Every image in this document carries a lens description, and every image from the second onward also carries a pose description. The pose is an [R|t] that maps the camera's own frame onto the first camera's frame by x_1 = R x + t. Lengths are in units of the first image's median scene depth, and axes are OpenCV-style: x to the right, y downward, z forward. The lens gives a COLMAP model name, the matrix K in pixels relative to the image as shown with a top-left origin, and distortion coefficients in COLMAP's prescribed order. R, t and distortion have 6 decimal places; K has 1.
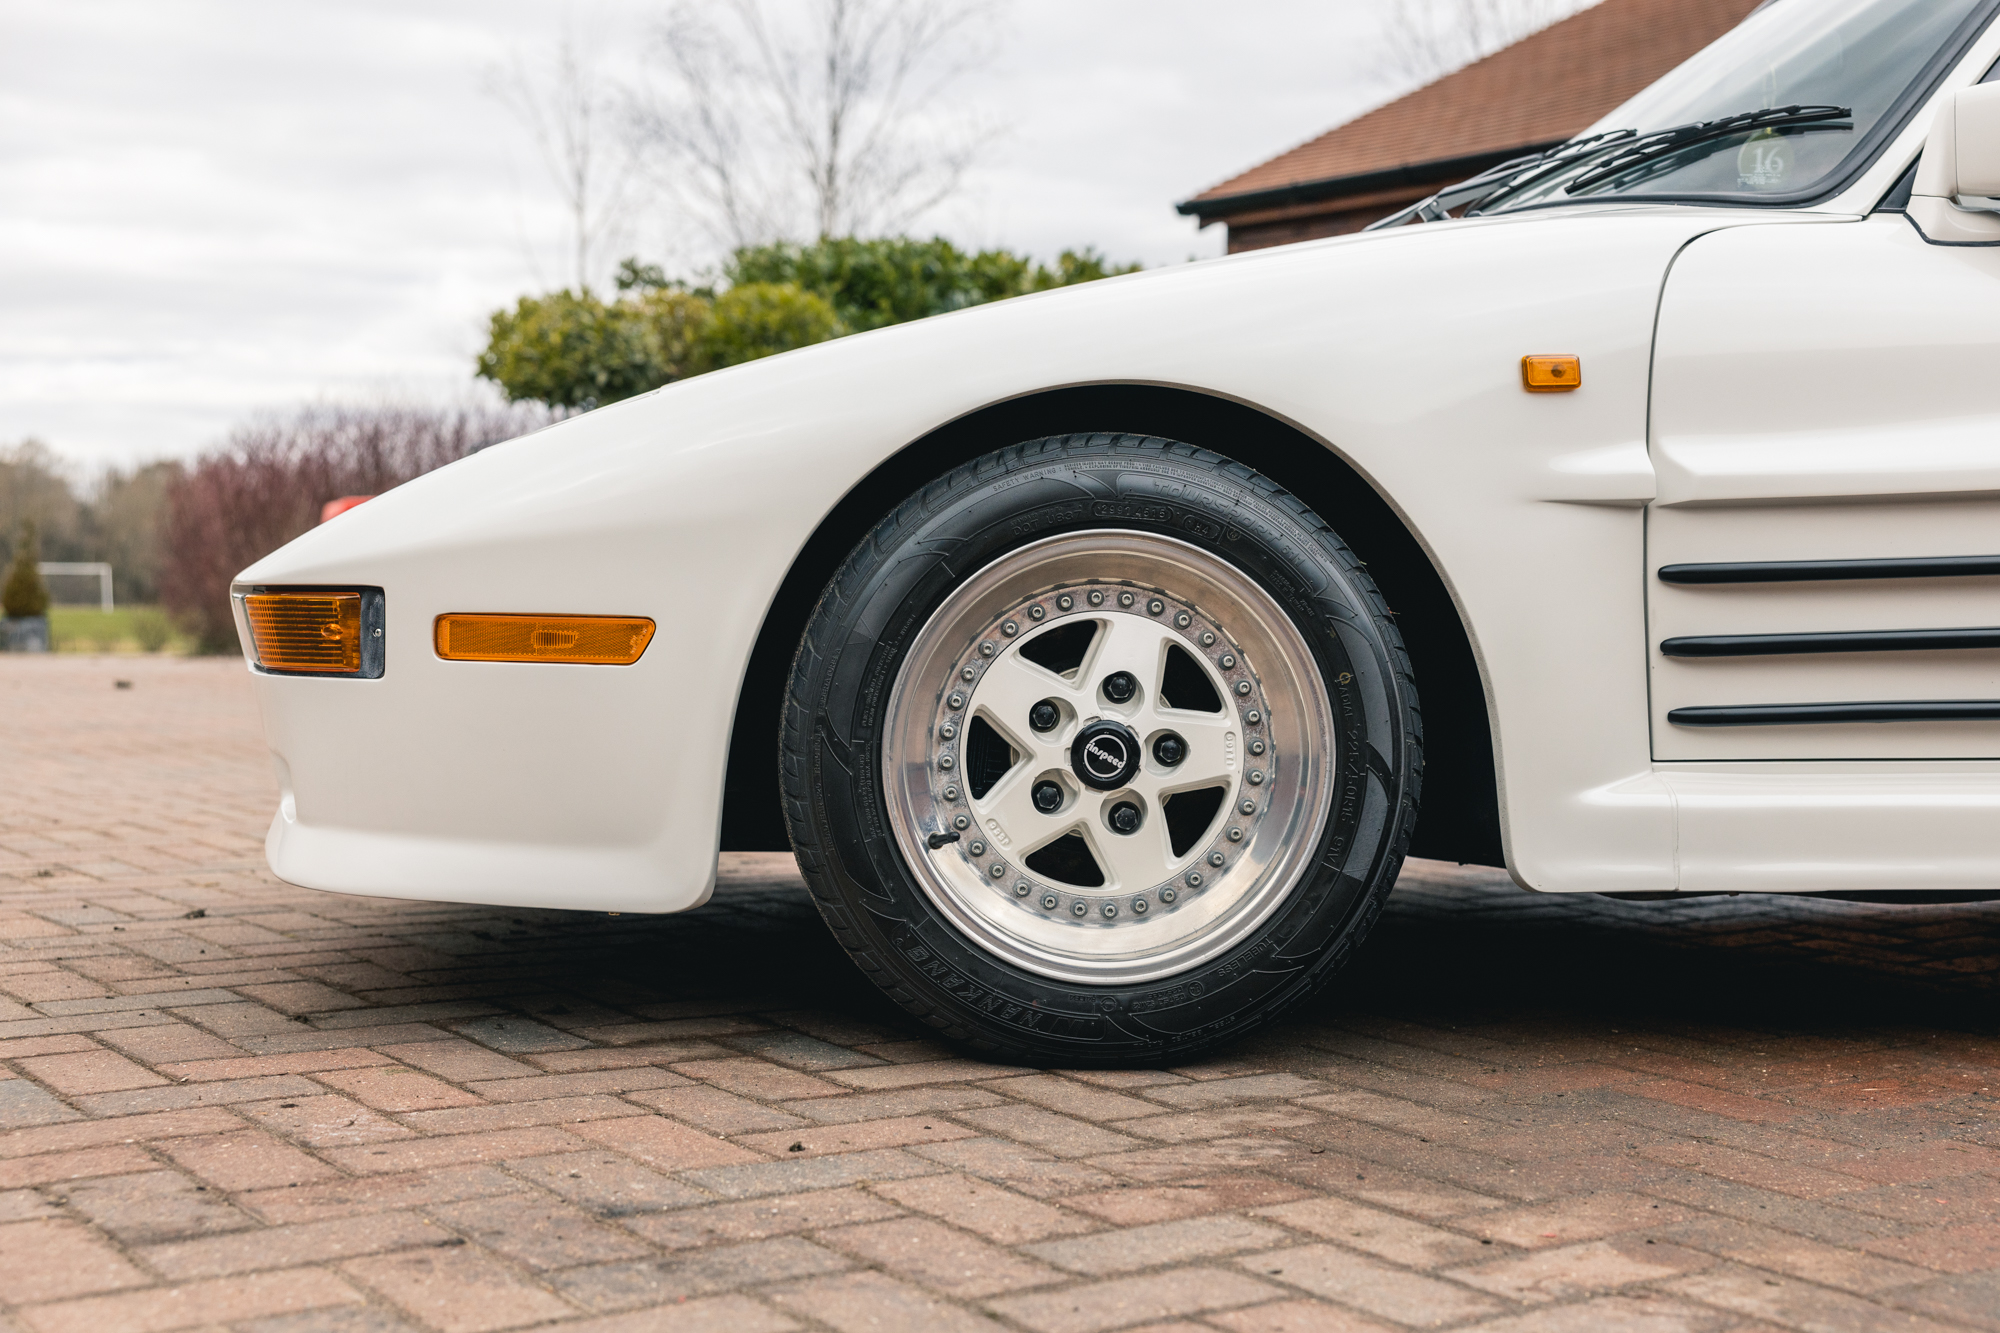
lens RADIAL K [[2451.4, 0, 1000.0], [0, 2451.4, 666.5], [0, 0, 1]] dist [0.000259, 0.013783]
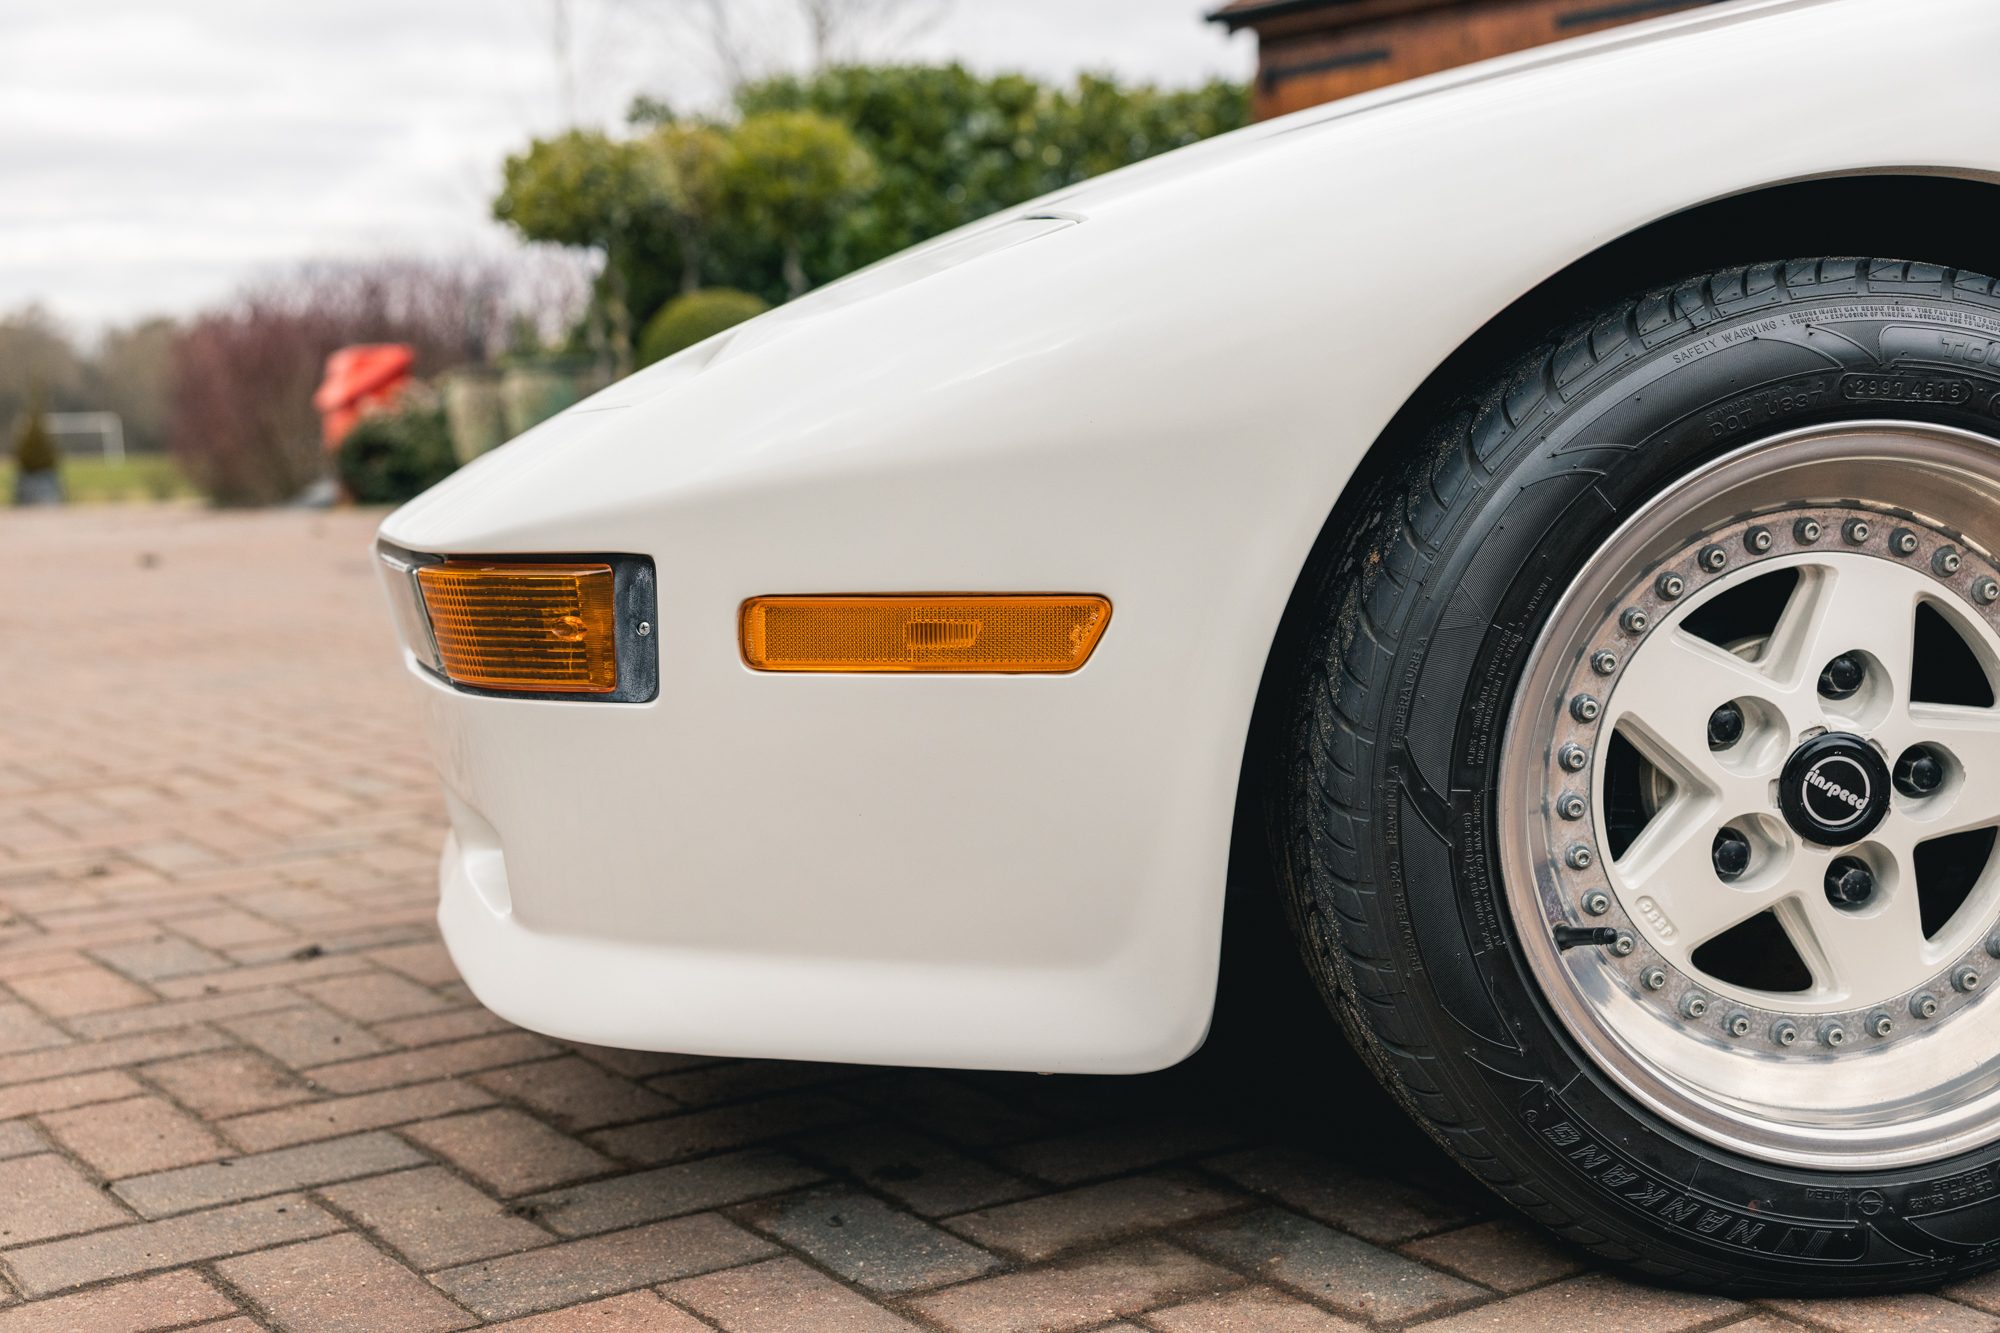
lens RADIAL K [[2573.5, 0, 1000.0], [0, 2573.5, 666.5], [0, 0, 1]] dist [-0.001628, 0.003822]
pose [[0.999174, -0.031592, -0.025542, -0.147172], [0.033087, 0.997626, 0.060400, -0.039823], [0.023573, -0.061196, 0.997847, 0.355490]]
